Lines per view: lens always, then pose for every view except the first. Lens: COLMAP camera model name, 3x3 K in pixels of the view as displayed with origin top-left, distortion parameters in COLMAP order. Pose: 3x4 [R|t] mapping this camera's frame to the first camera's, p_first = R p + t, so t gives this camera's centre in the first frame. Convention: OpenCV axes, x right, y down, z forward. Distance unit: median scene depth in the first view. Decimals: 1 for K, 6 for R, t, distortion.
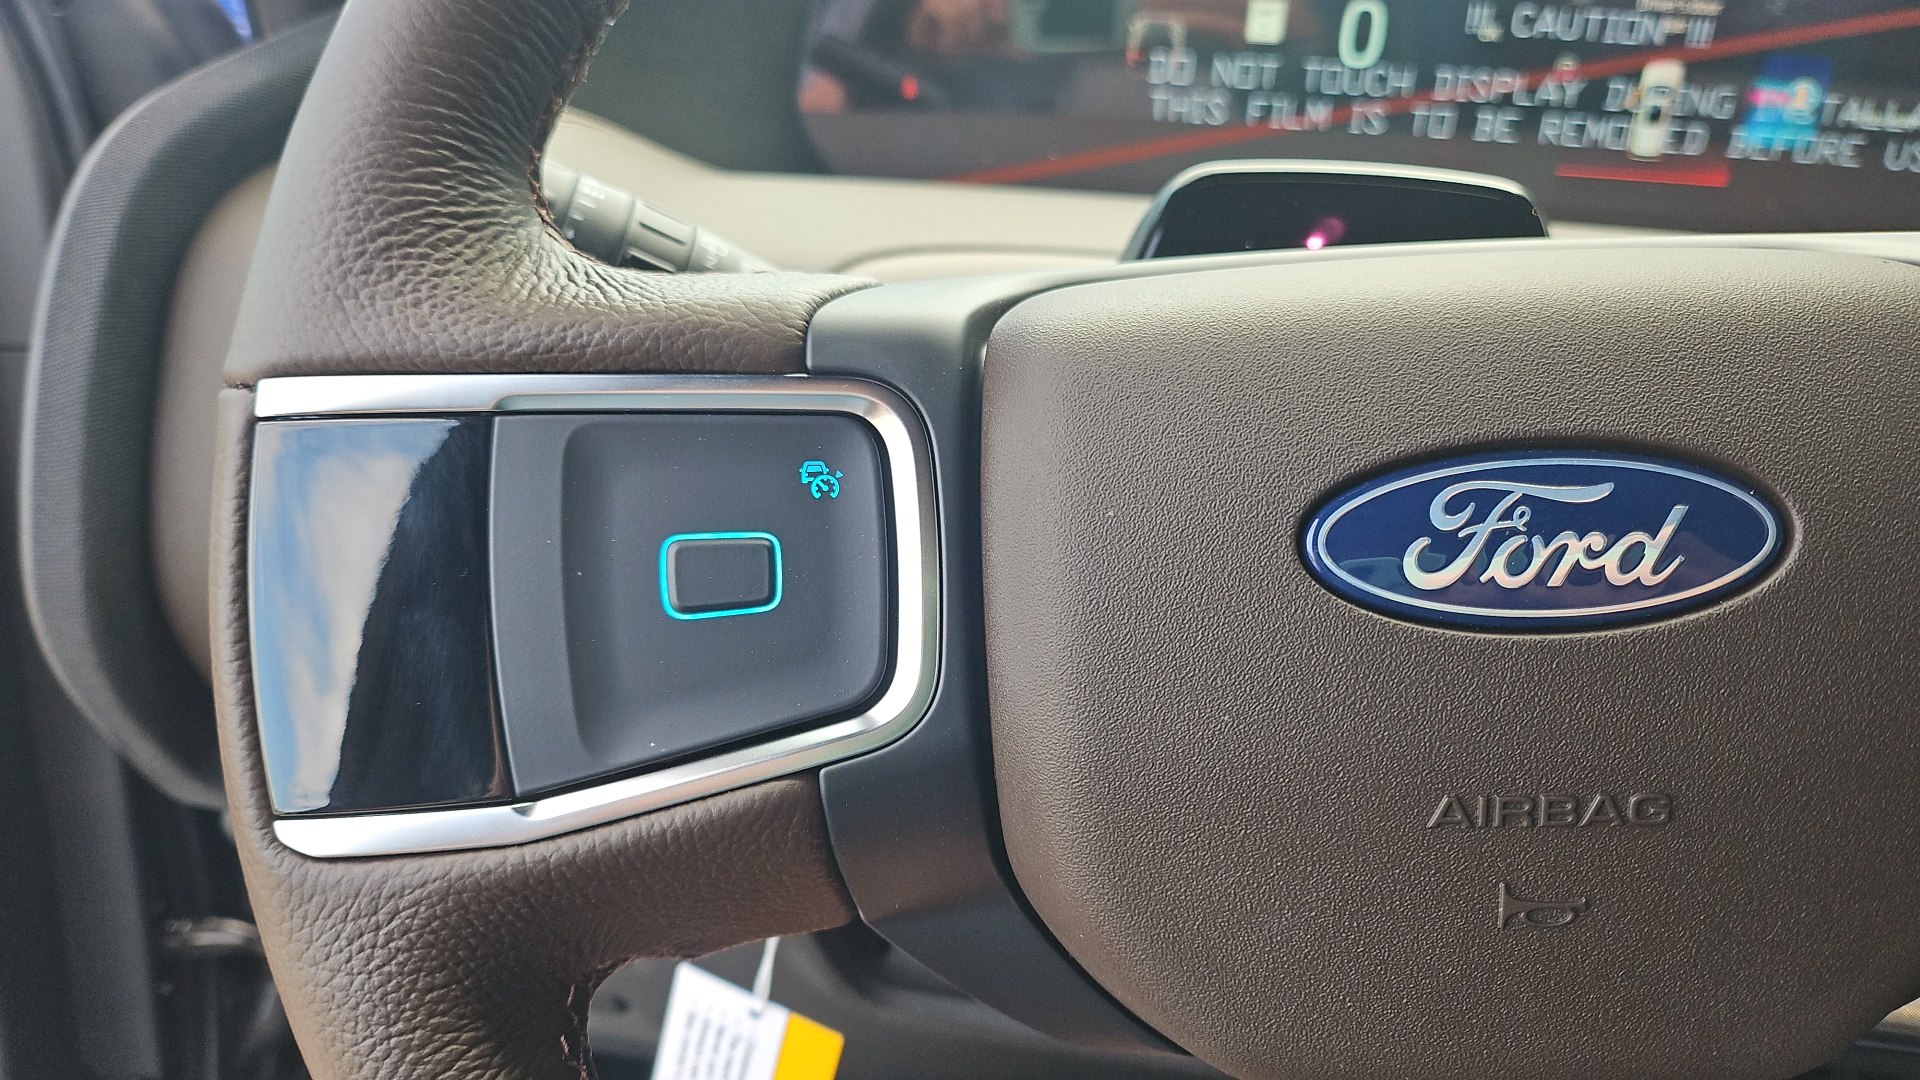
lens RADIAL K [[1383.1, 0, 953.0], [0, 1383.1, 584.8], [0, 0, 1]] dist [0.041428, -0.082850]
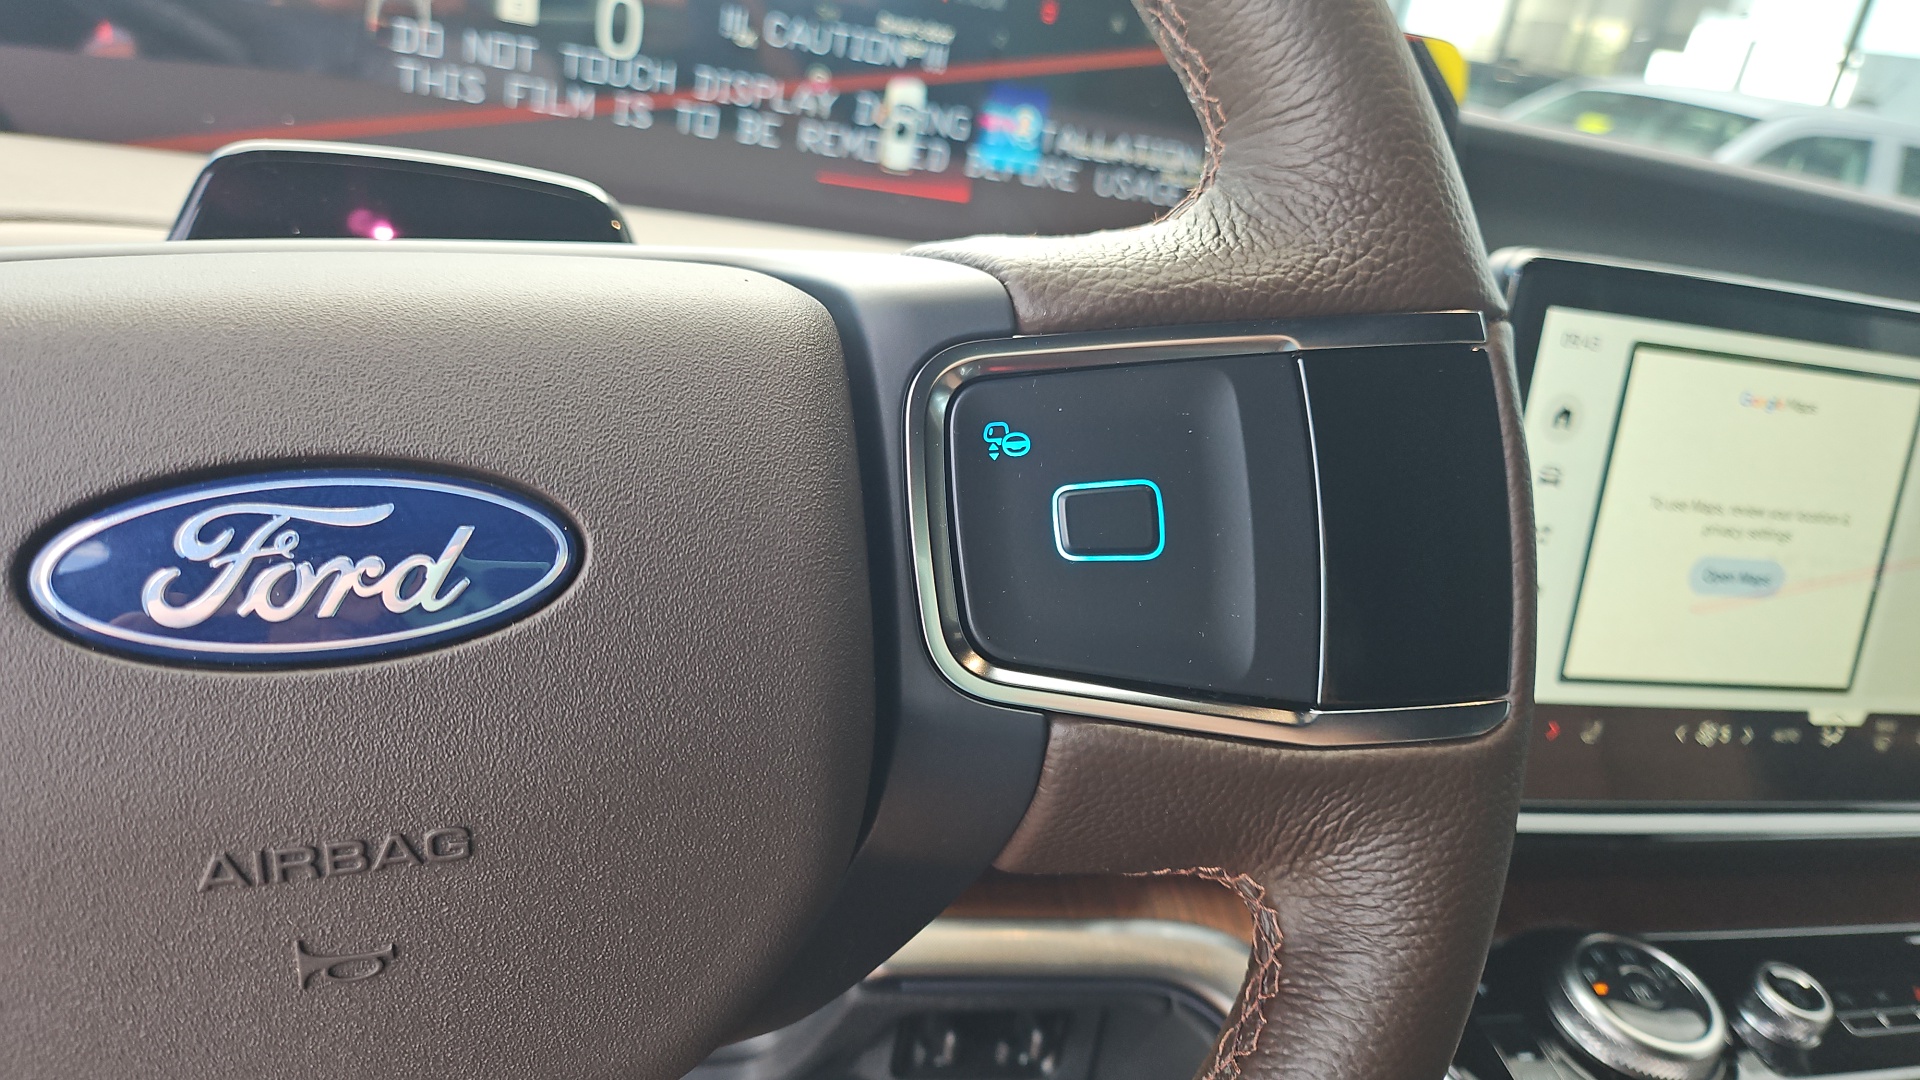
lens RADIAL K [[1370.0, 0, 963.7], [0, 1370.0, 561.3], [0, 0, 1]] dist [0.045011, -0.068351]
pose [[0.925562, -0.035669, 0.376911, 0.264117], [0.037208, 0.999302, 0.003200, -0.012618], [-0.376763, 0.011062, 0.926244, -0.007130]]
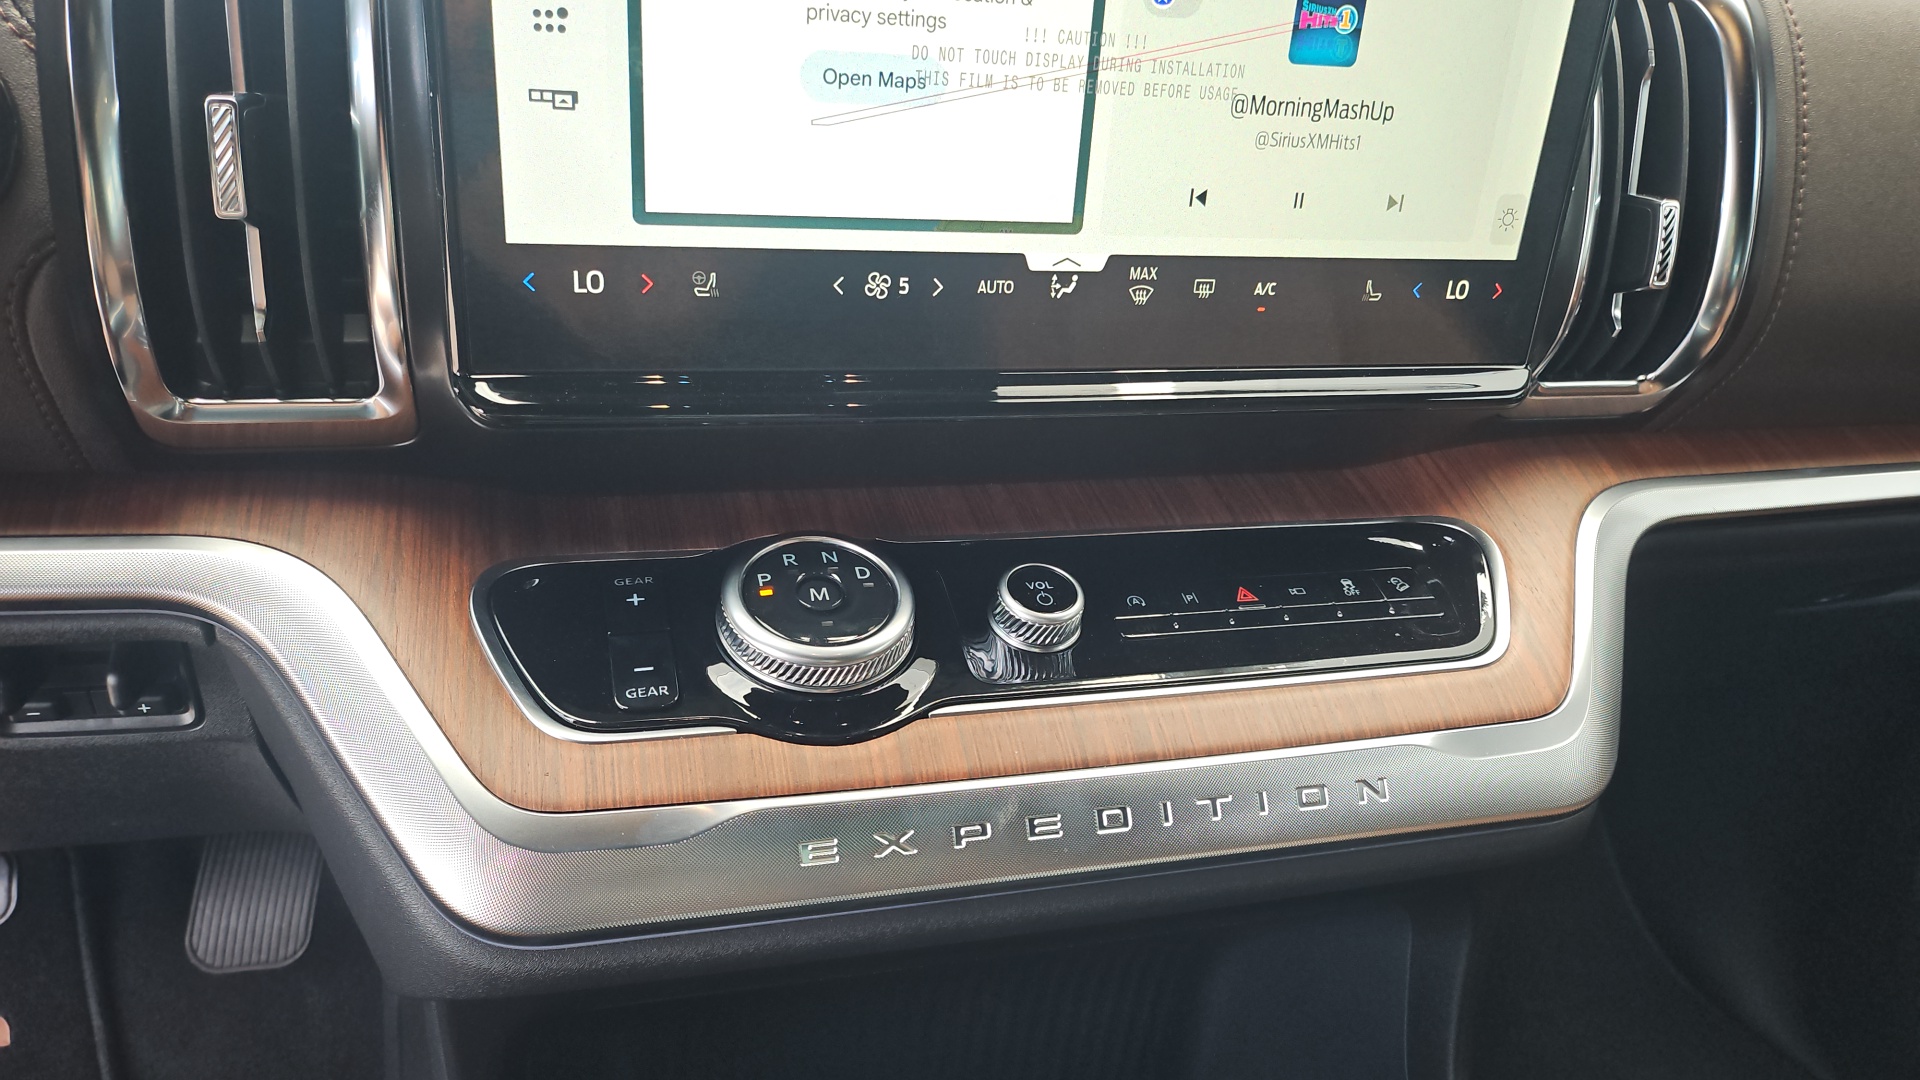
lens RADIAL K [[1370.0, 0, 963.7], [0, 1370.0, 561.3], [0, 0, 1]] dist [0.045011, -0.068351]
pose [[0.925532, -0.152034, 0.346809, 1.164007], [0.091712, 0.978593, 0.184242, 0.229129], [-0.367396, -0.138715, 0.919662, -0.119228]]
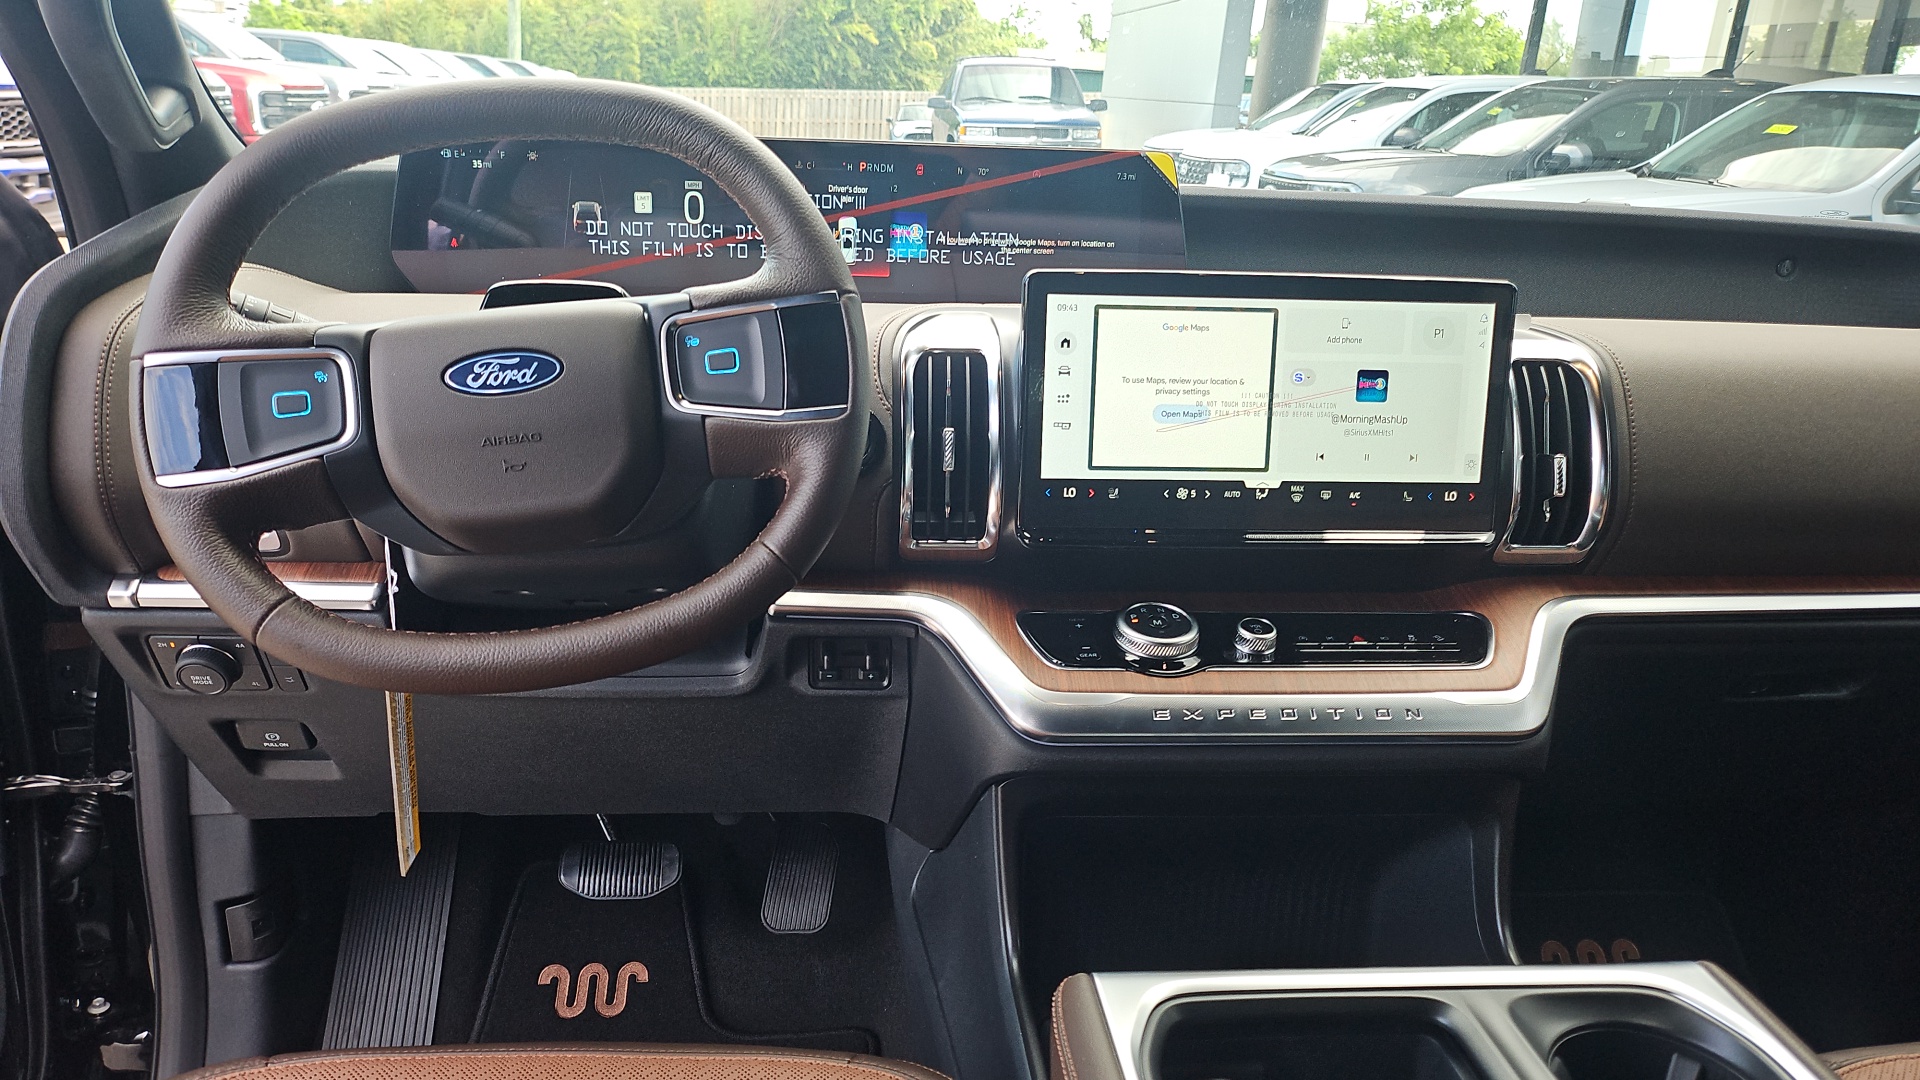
lens RADIAL K [[1324.2, 0, 960.0], [0, 1324.2, 540.0], [0, 0, 1]] dist [0.055765, -0.056689]
pose [[0.979370, -0.078805, 0.186075, 0.535505], [0.095253, 0.992139, -0.081165, 0.495023], [-0.178216, 0.097215, 0.979177, -1.662553]]
